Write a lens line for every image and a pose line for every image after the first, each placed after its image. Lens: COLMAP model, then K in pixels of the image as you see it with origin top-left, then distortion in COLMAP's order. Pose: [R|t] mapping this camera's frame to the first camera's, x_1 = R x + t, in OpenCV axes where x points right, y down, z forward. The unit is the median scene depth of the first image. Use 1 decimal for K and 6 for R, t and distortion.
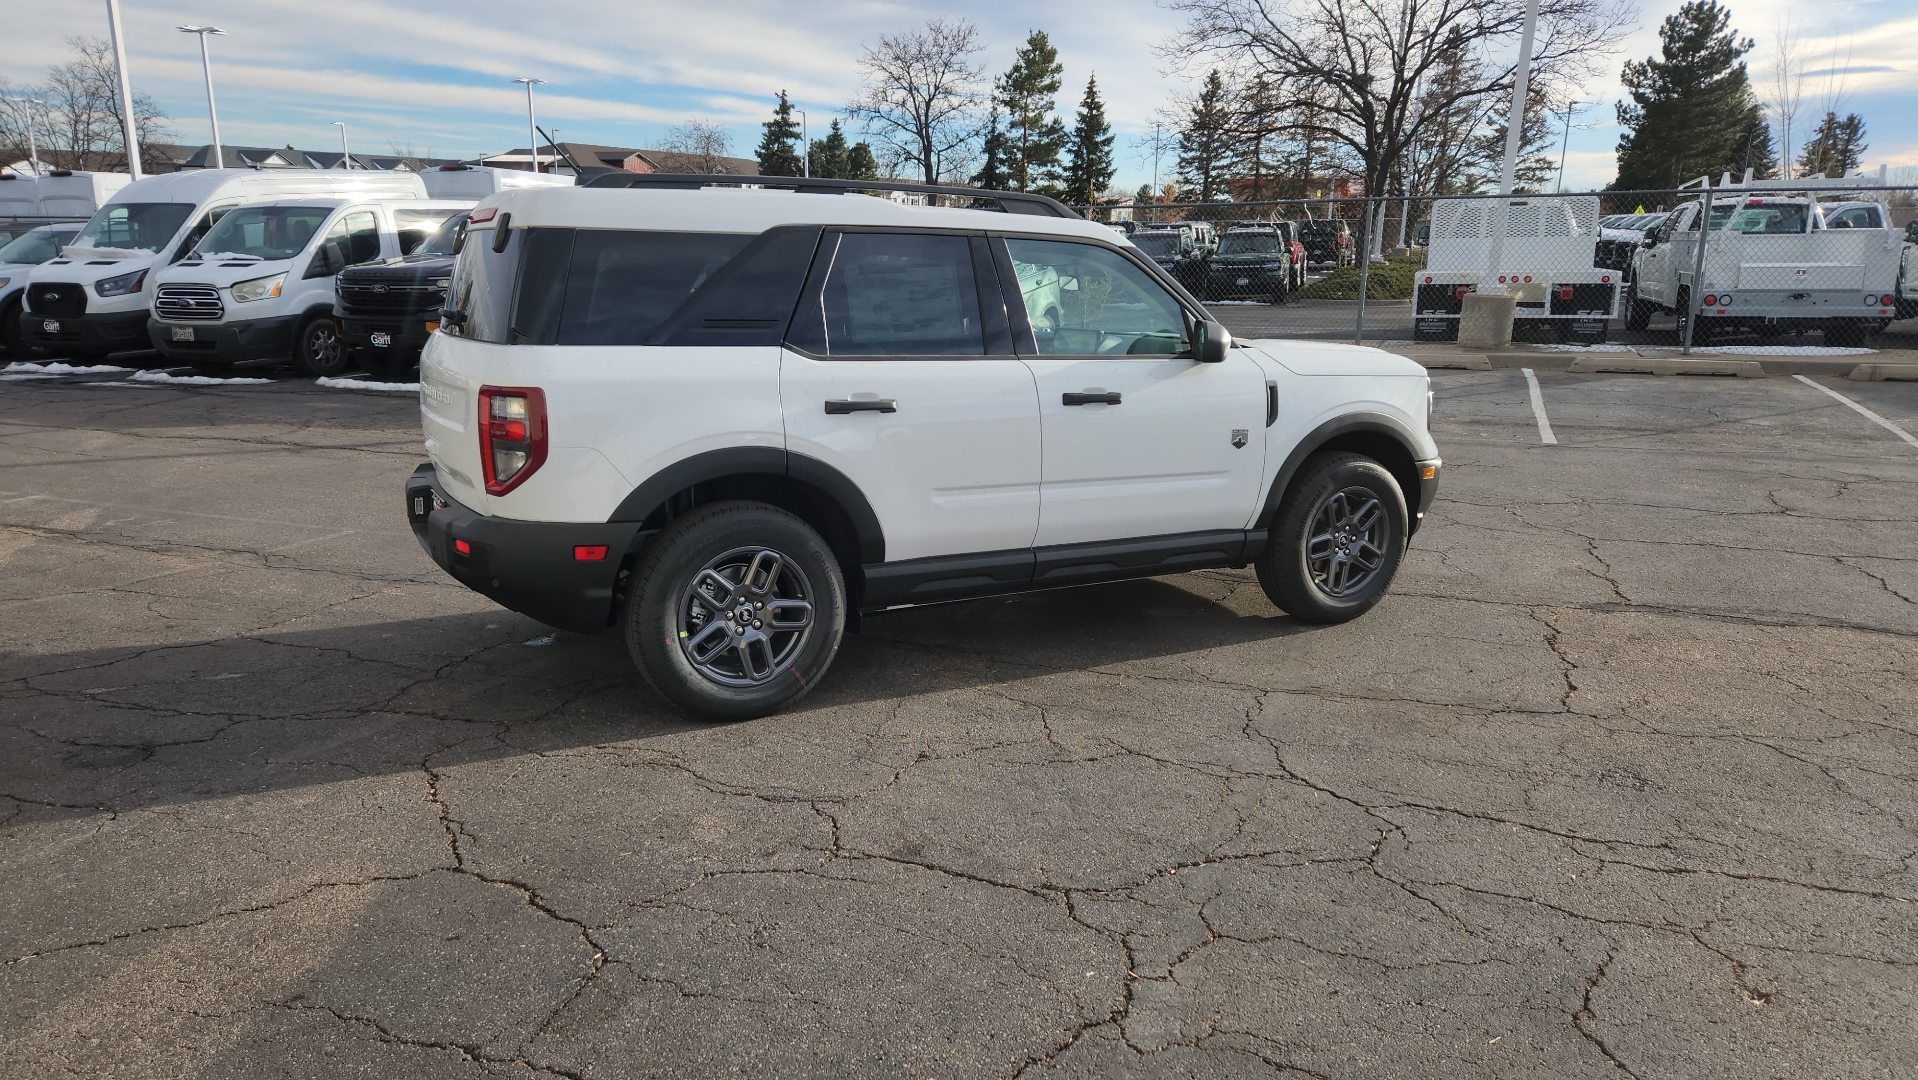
lens RADIAL K [[1279.7, 0, 930.5], [0, 1279.7, 558.5], [0, 0, 1]] dist [0.074190, -0.061003]
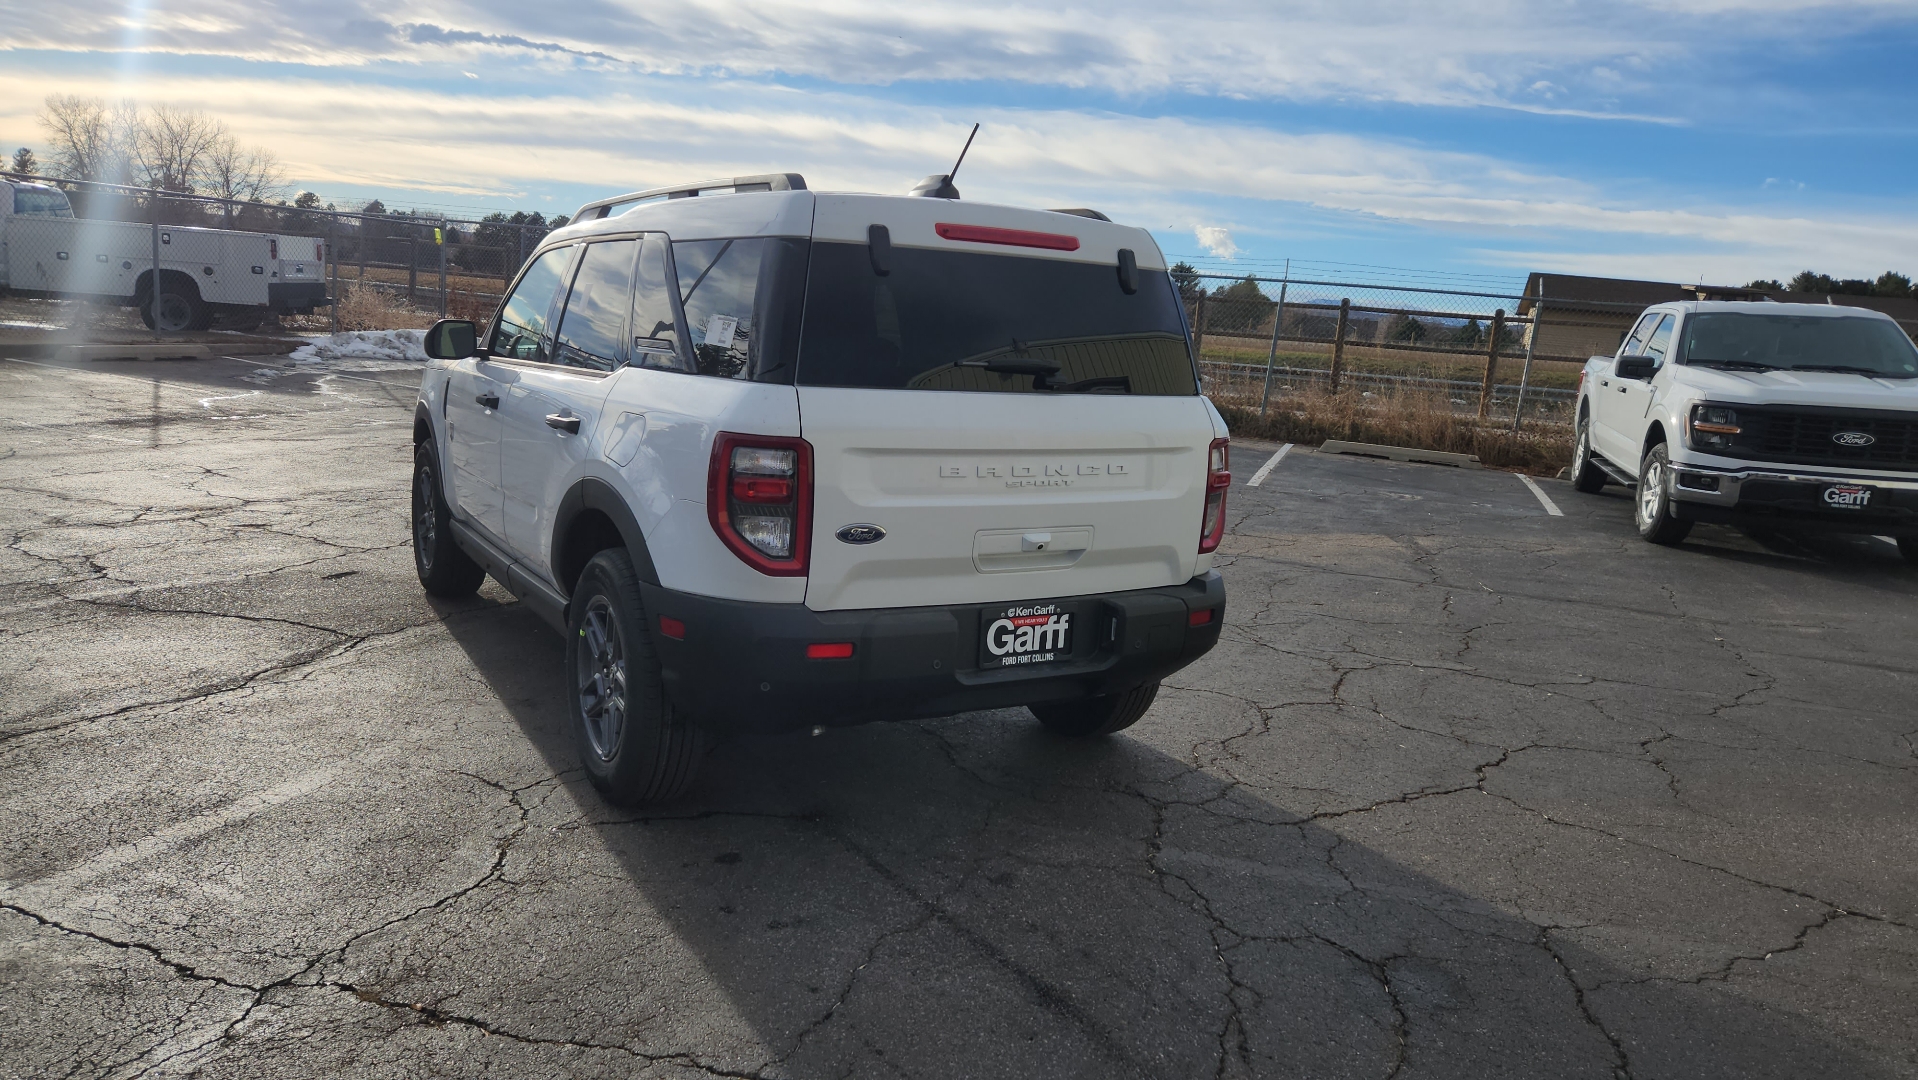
lens RADIAL K [[1277.9, 0, 931.7], [0, 1277.9, 552.7], [0, 0, 1]] dist [0.073962, -0.058325]
pose [[-0.039322, -0.187964, 0.981388, -0.311280], [0.161627, 0.968018, 0.191880, -0.064985], [-0.986068, 0.166164, -0.007685, 0.297971]]
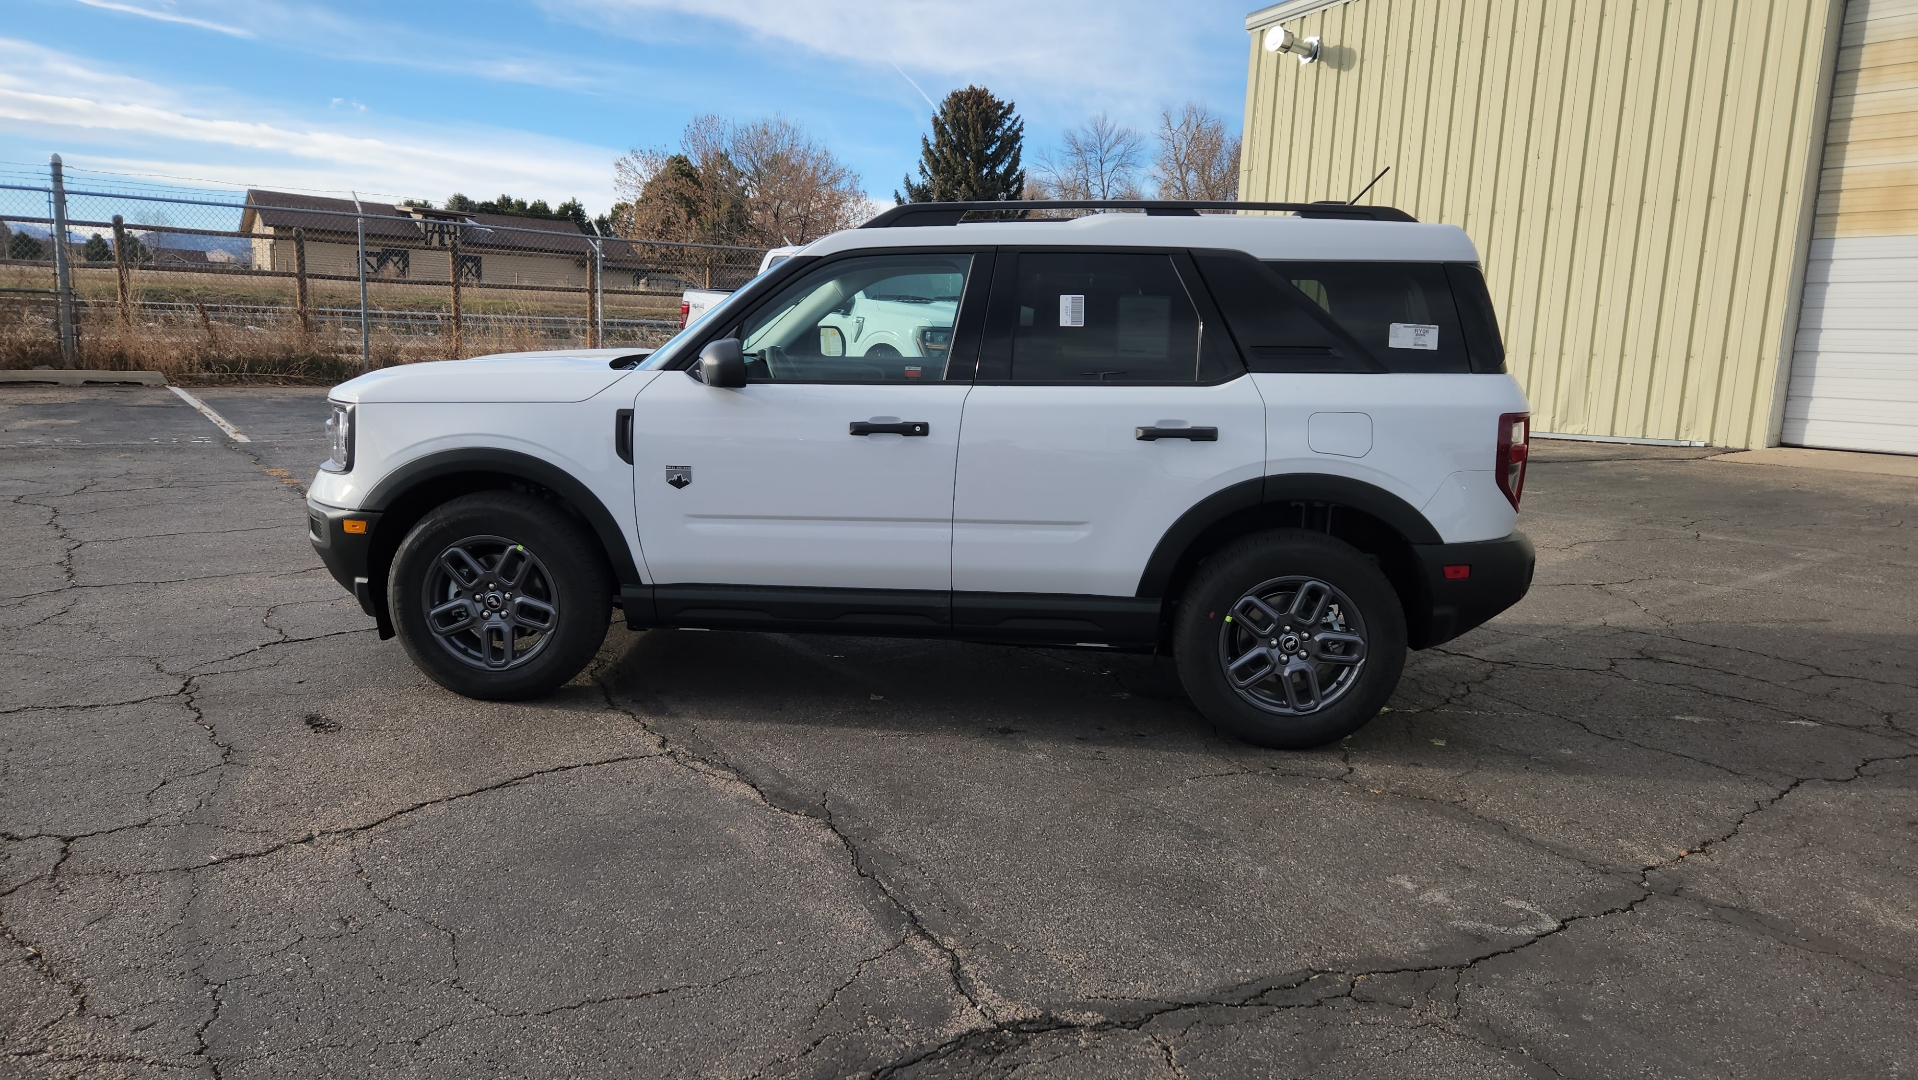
lens RADIAL K [[1279.7, 0, 919.6], [0, 1279.7, 544.7], [0, 0, 1]] dist [0.074190, -0.061003]
pose [[-0.840023, -0.132573, 0.526104, -0.161192], [0.088021, 0.923539, 0.373266, -0.132482], [-0.535363, 0.359860, -0.764125, 0.589949]]
